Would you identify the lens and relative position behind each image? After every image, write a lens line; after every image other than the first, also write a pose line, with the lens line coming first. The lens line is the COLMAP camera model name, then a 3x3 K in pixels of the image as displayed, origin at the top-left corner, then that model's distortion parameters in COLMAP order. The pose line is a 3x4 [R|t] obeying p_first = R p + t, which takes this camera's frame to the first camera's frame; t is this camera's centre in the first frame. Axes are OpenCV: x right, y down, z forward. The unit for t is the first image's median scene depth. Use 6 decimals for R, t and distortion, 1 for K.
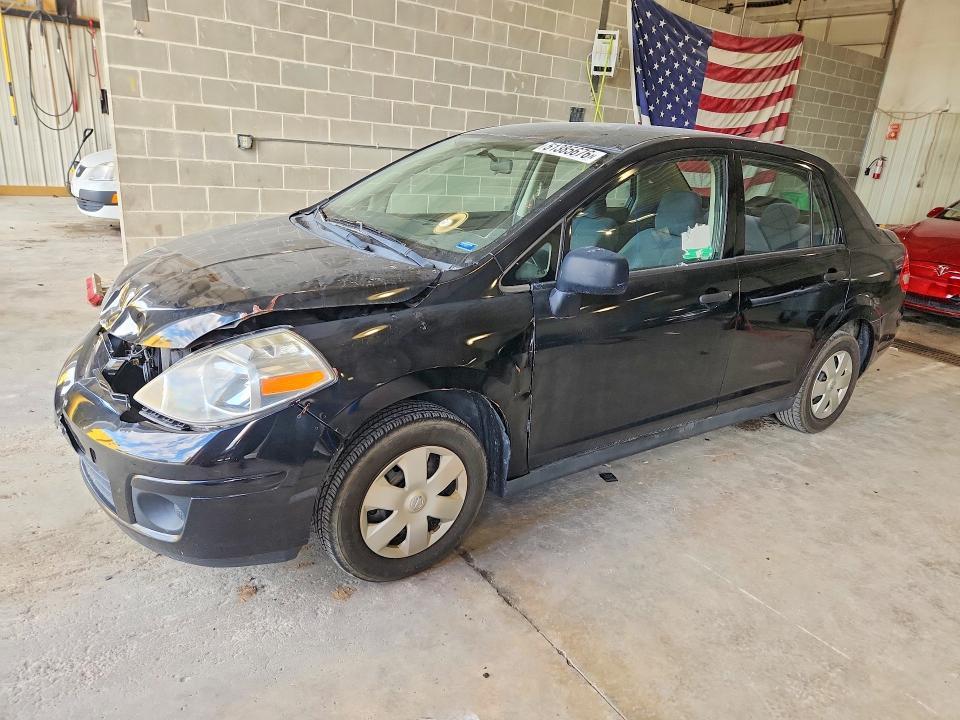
lens RADIAL K [[640.3, 0, 515.4], [0, 640.3, 354.9], [0, 0, 1]] dist [0.005478, -0.003579]
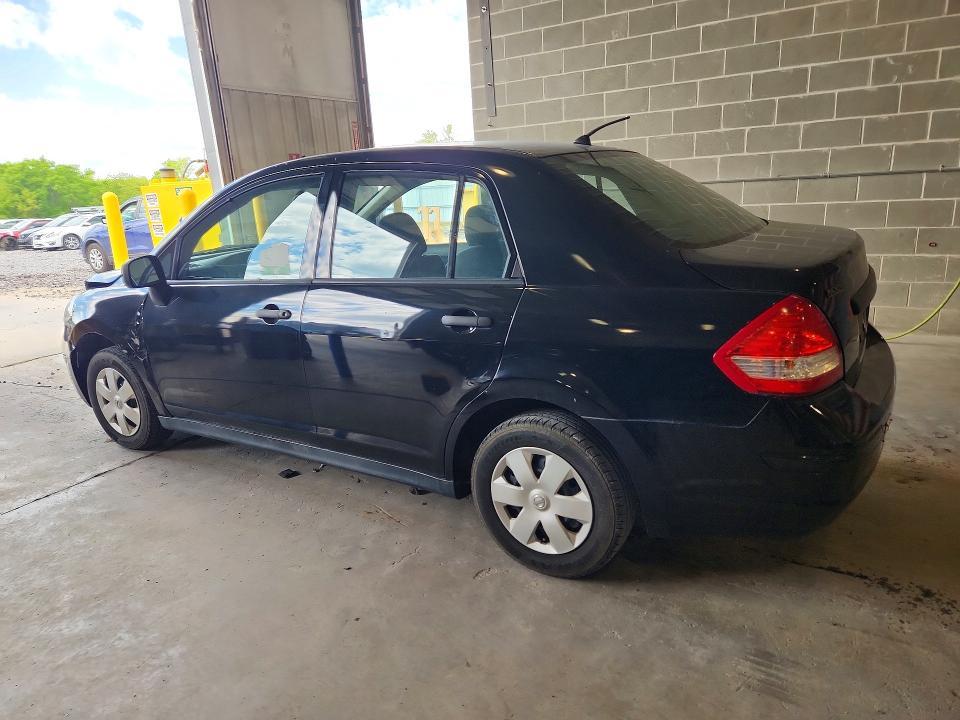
lens RADIAL K [[638.9, 0, 480.0], [0, 638.9, 360.0], [0, 0, 1]] dist [0.035814, -0.002140]
pose [[0.380225, 0.159668, -0.911008, 0.923311], [-0.203985, 0.975208, 0.085783, -0.128062], [0.902119, 0.153215, 0.403369, 0.573056]]
